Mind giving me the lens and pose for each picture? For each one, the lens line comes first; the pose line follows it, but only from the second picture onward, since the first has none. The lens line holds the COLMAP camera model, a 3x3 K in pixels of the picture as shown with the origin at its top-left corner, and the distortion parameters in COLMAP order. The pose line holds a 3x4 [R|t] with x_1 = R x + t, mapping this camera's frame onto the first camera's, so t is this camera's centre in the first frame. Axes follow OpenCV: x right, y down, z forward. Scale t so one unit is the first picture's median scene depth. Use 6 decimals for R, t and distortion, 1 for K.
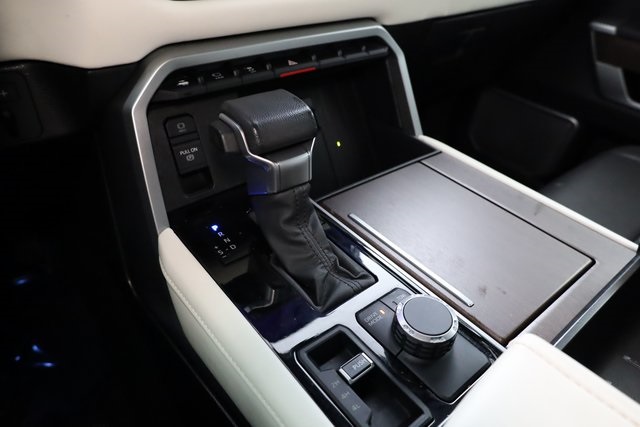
lens RADIAL K [[429.5, 0, 319.8], [0, 429.5, 213.7], [0, 0, 1]] dist [-0.025683, 0.000257]
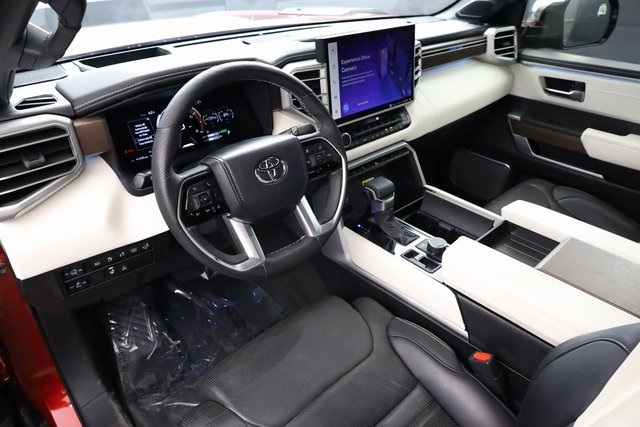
lens RADIAL K [[429.5, 0, 321.0], [0, 429.5, 211.9], [0, 0, 1]] dist [-0.025683, 0.000257]
pose [[0.997081, -0.072802, 0.023000, -0.493701], [0.074597, 0.993108, -0.090401, 0.161045], [-0.016260, 0.091853, 0.995640, -1.616179]]
